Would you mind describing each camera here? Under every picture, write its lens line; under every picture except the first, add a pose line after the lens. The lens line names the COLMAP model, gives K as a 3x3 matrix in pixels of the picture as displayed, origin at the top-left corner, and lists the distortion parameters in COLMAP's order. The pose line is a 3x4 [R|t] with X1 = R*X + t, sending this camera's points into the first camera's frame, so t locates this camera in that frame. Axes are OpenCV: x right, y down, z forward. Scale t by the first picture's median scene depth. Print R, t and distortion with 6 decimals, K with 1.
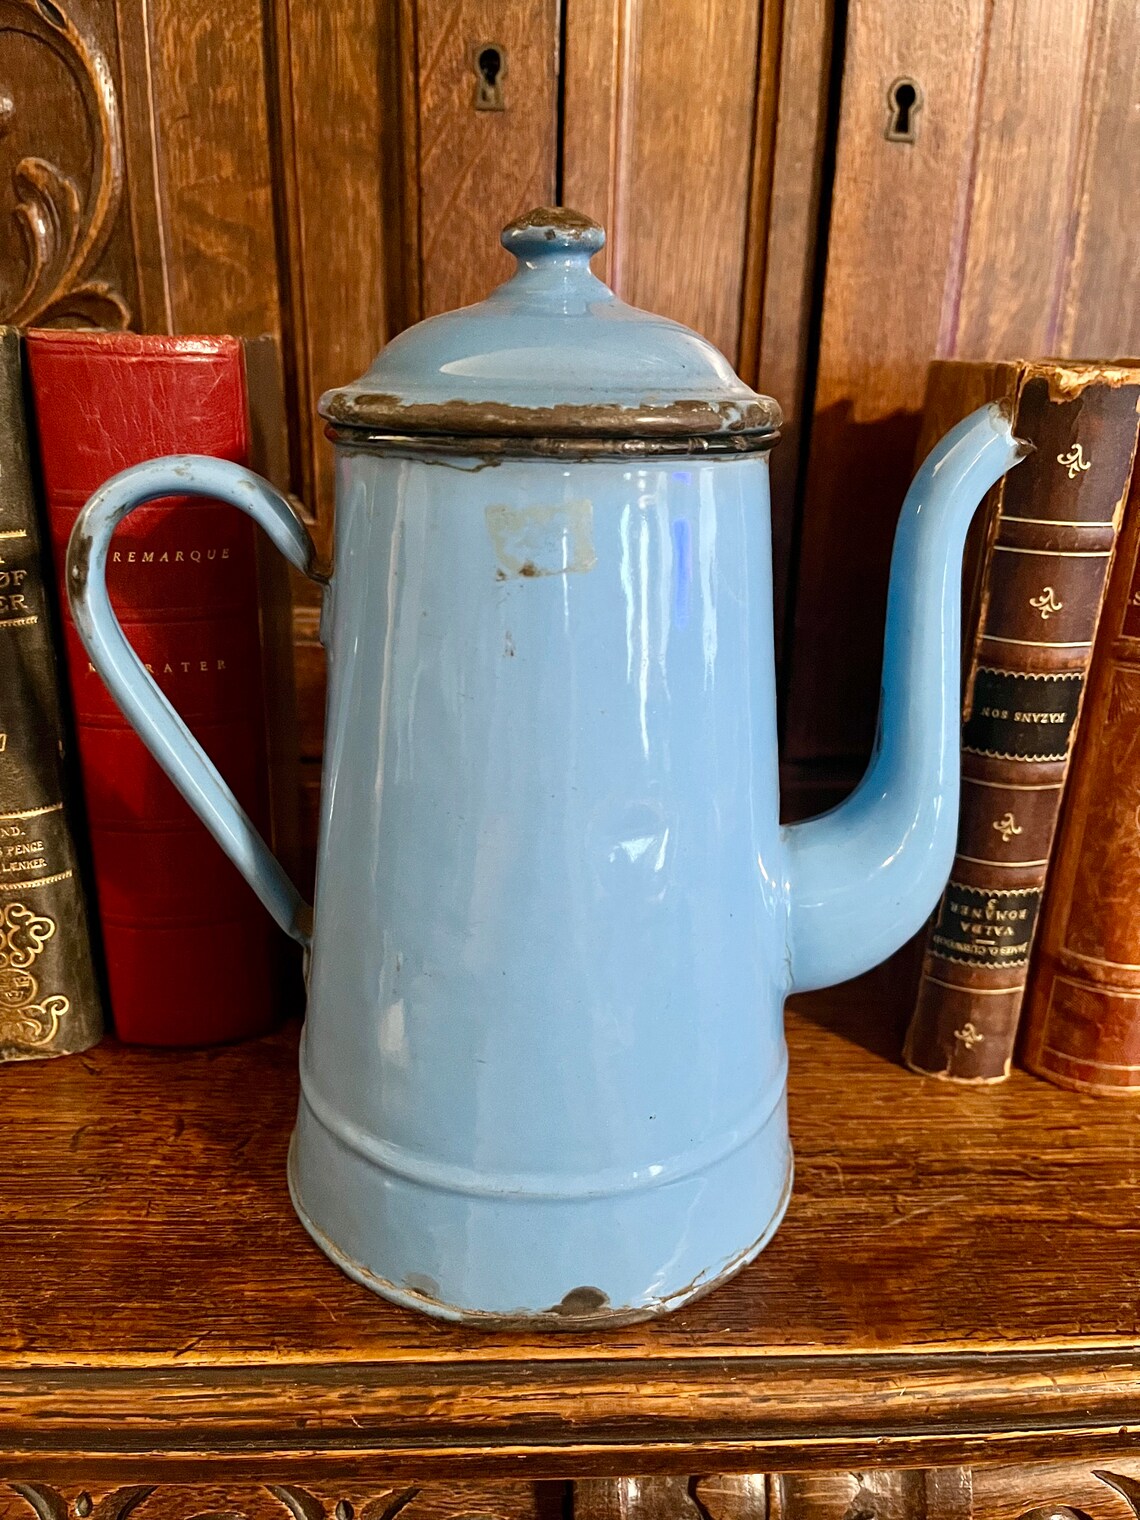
lens RADIAL K [[1156.4, 0, 567.3], [0, 1156.4, 775.9], [0, 0, 1]] dist [0.066737, -0.099876]
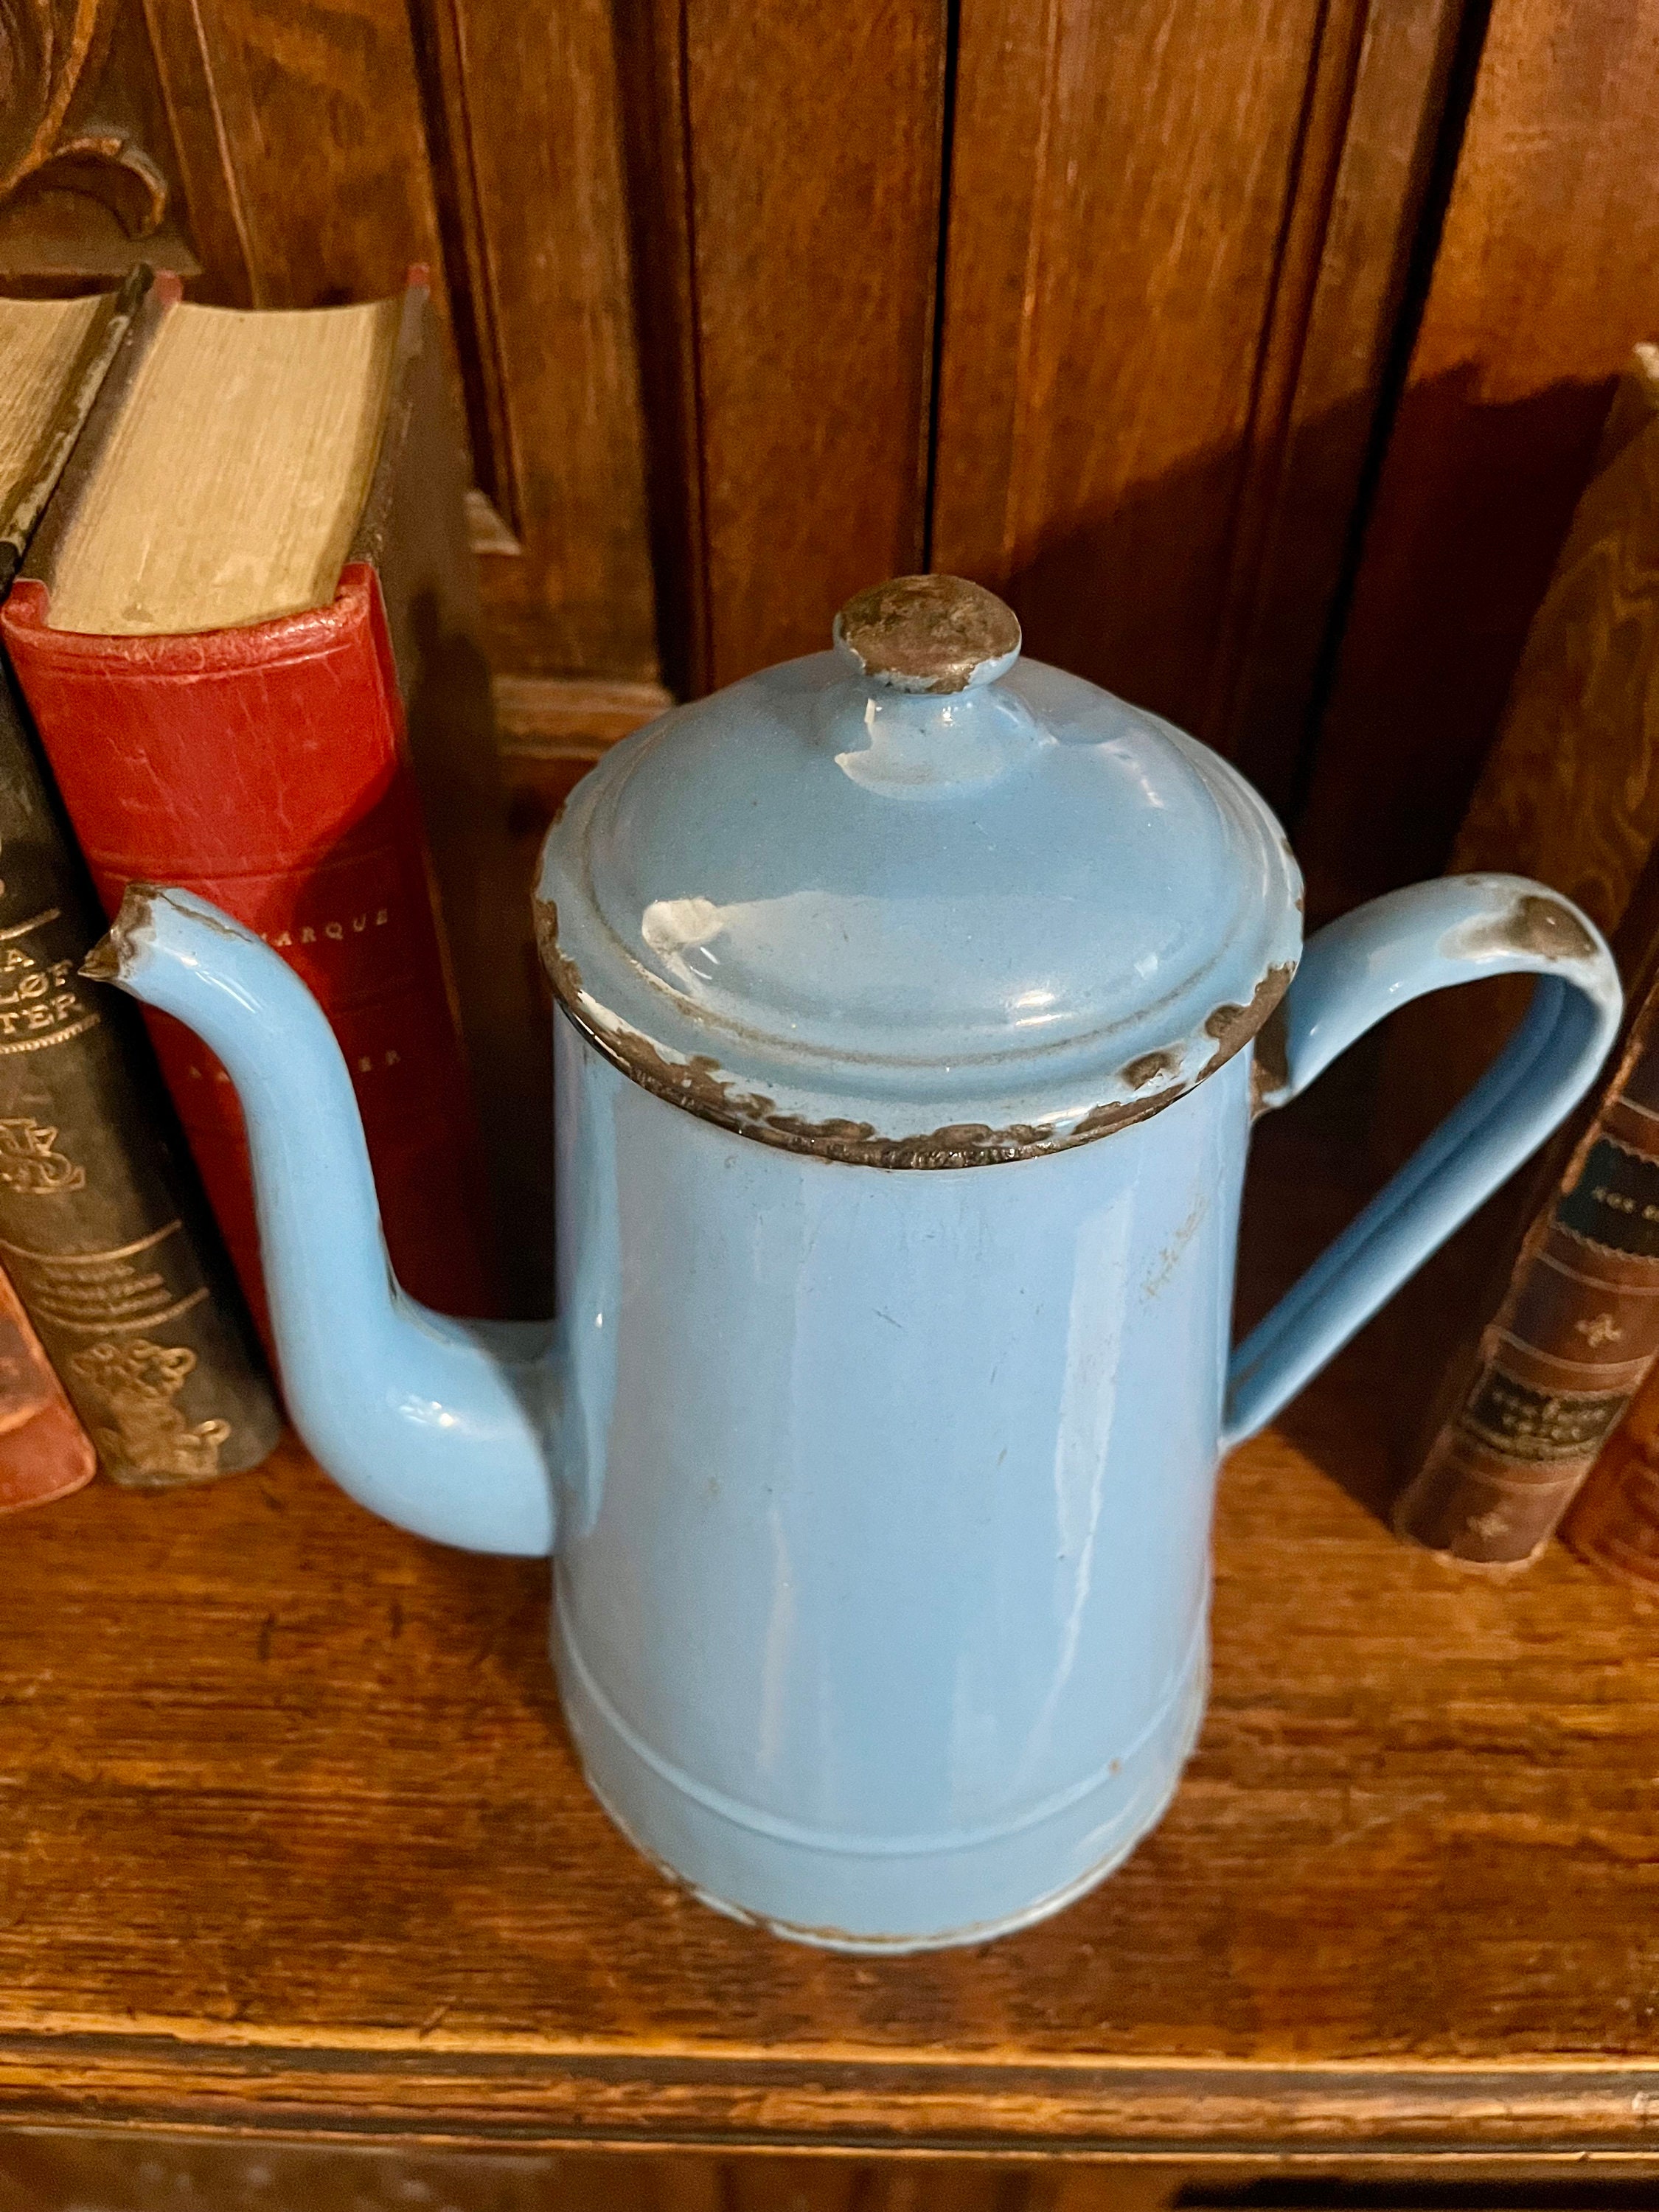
lens RADIAL K [[1689.0, 0, 837.9], [0, 1689.0, 1115.7], [0, 0, 1]] dist [0.095733, -0.152311]
pose [[0.998235, 0.034081, -0.048634, -0.006718], [-0.011003, 0.910904, 0.412471, -0.468675], [0.058359, -0.411208, 0.909672, 0.154657]]
